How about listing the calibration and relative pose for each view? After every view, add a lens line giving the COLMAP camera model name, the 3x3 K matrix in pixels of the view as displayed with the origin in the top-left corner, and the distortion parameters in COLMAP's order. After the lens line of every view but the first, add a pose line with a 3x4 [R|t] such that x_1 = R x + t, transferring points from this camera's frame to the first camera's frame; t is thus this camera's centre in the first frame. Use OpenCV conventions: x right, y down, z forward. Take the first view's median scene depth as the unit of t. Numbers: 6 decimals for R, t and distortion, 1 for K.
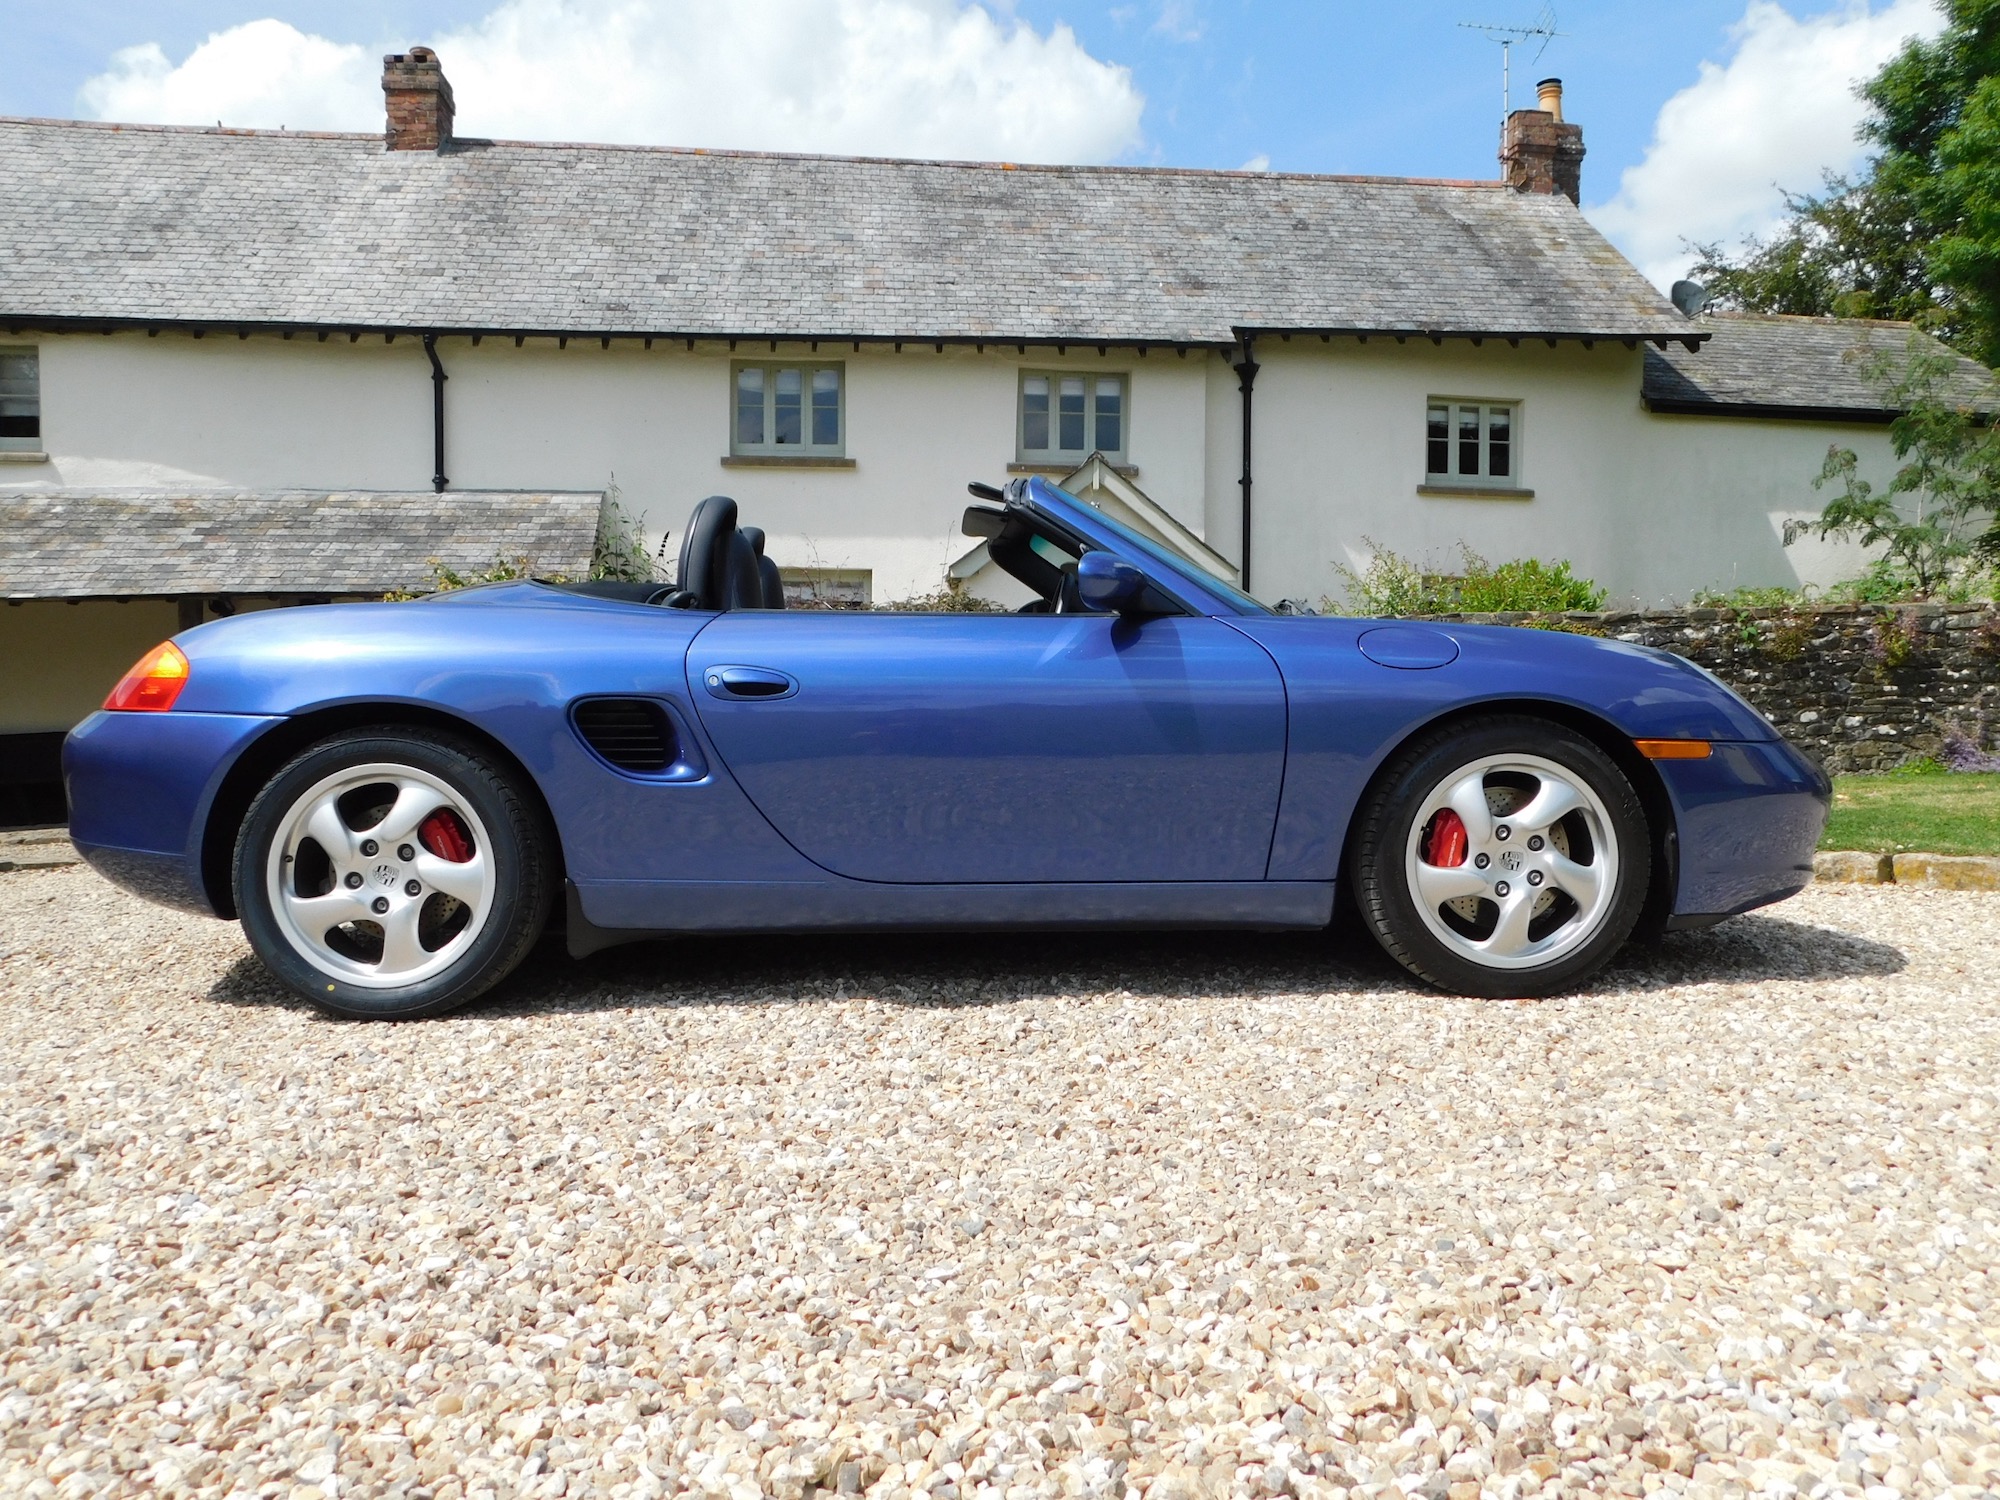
lens RADIAL K [[1604.2, 0, 1000.0], [0, 1604.2, 750.0], [0, 0, 1]] dist [-0.004729, -0.004005]
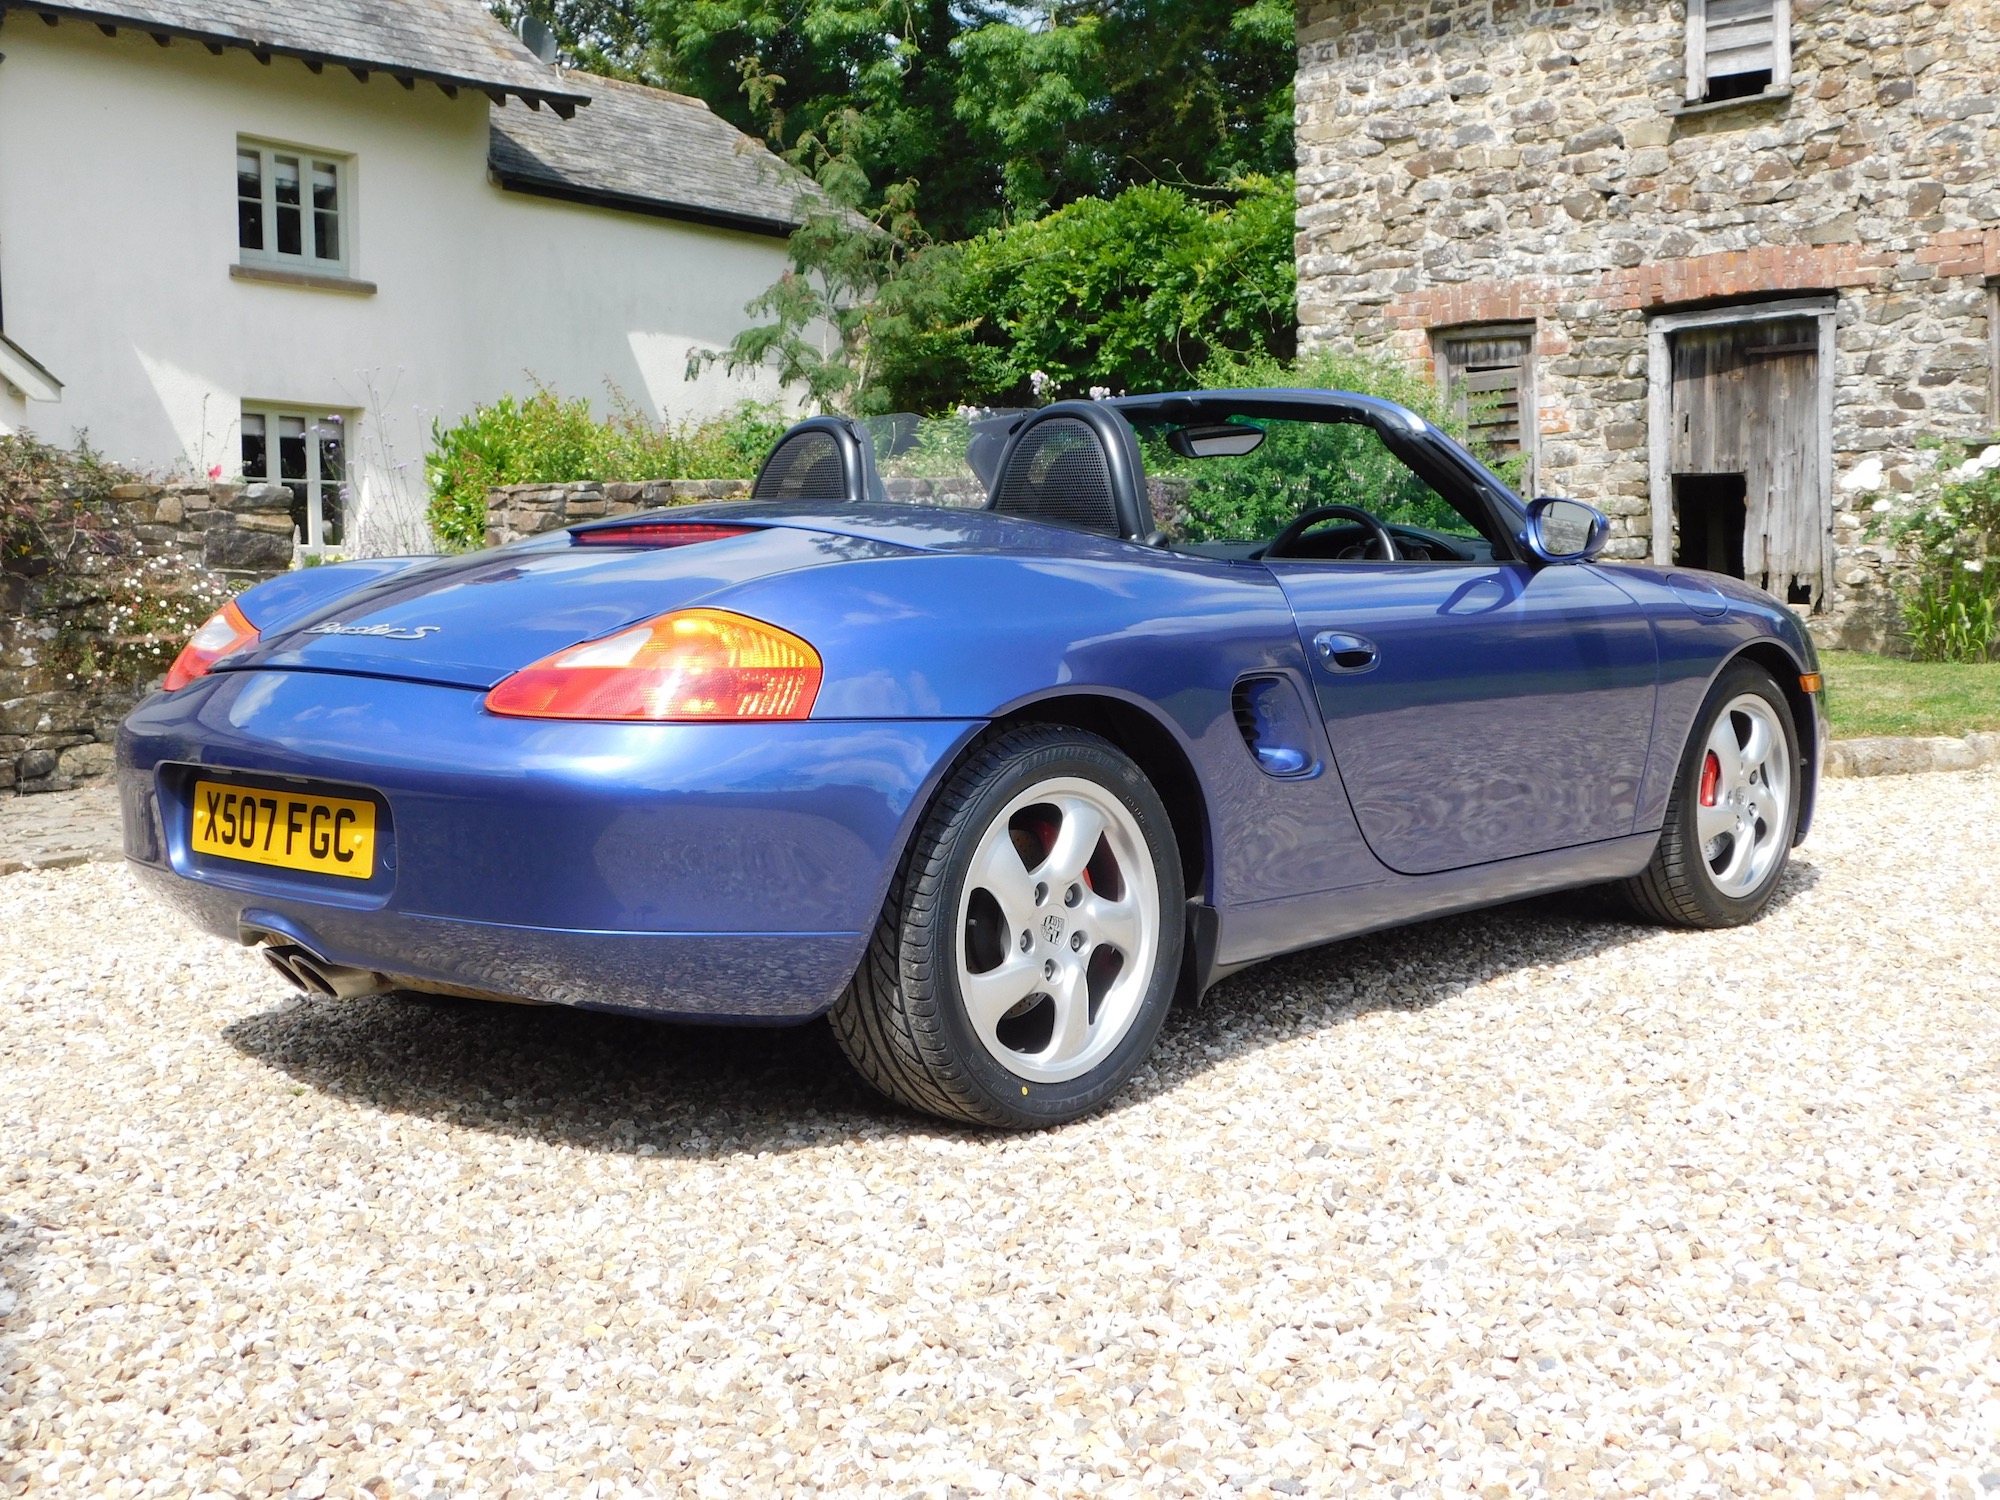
lens RADIAL K [[2341.7, 0, 1000.0], [0, 2341.7, 750.0], [0, 0, 1]] dist [-0.008065, 0.019897]
pose [[0.716398, -0.062952, 0.694846, -0.212927], [0.025254, 0.997608, 0.064345, -0.013891], [-0.697234, -0.028549, 0.716274, 0.045778]]
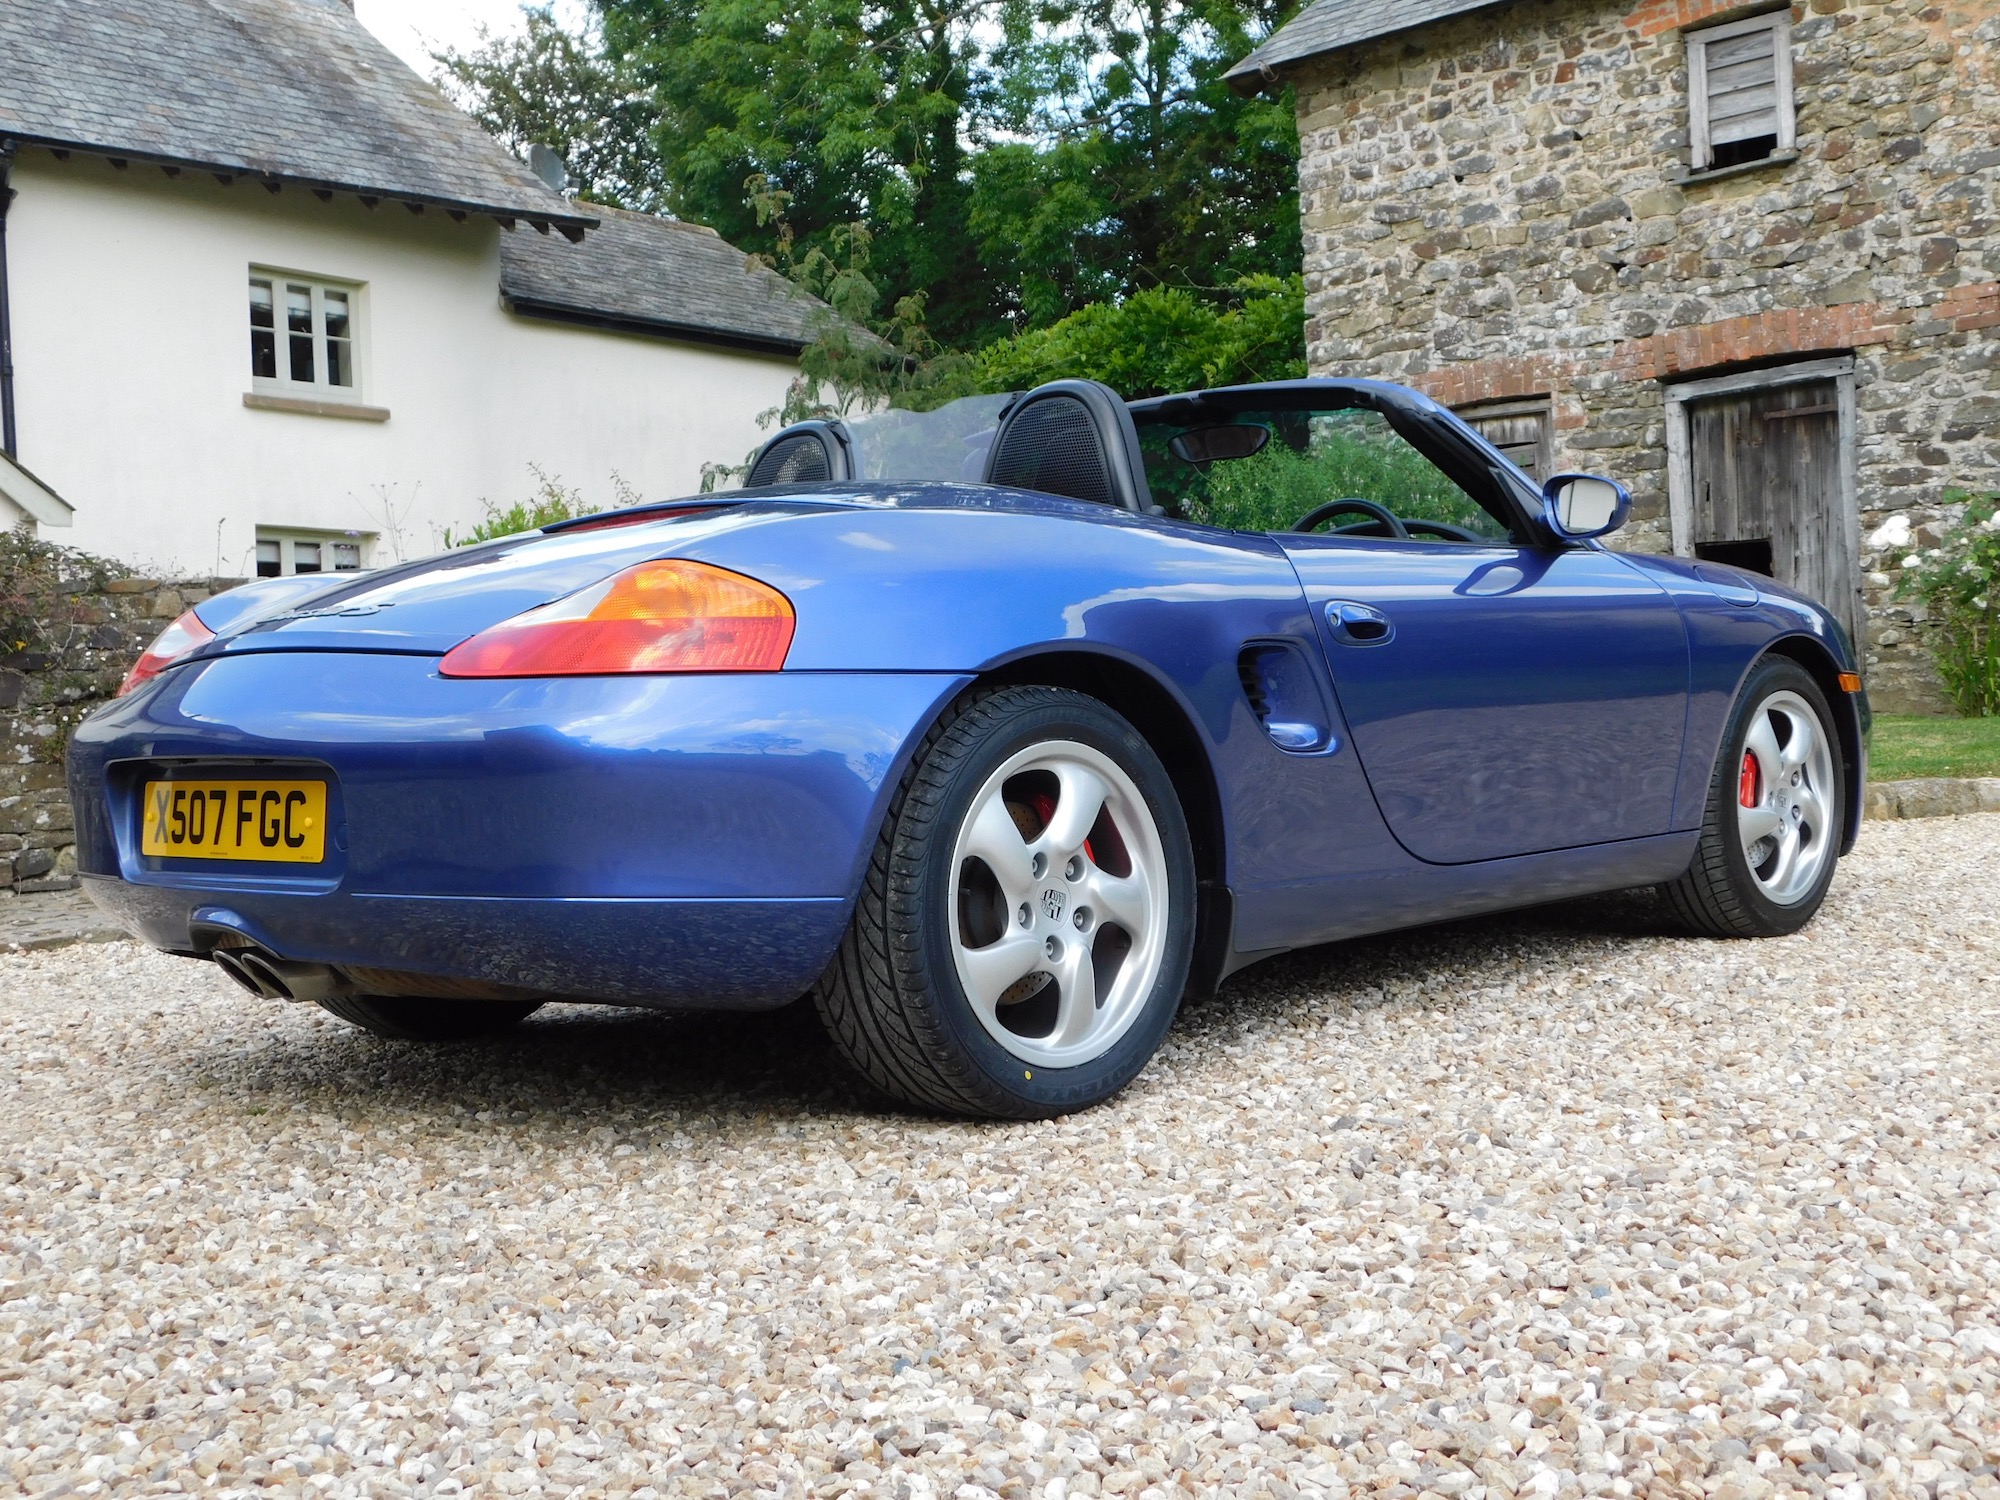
lens RADIAL K [[2341.7, 0, 1000.0], [0, 2341.7, 750.0], [0, 0, 1]] dist [-0.008065, 0.019897]
pose [[0.724103, -0.044752, 0.688238, -0.202938], [0.056601, 0.998382, 0.005368, 0.001075], [-0.687365, 0.035067, 0.725465, 0.052247]]
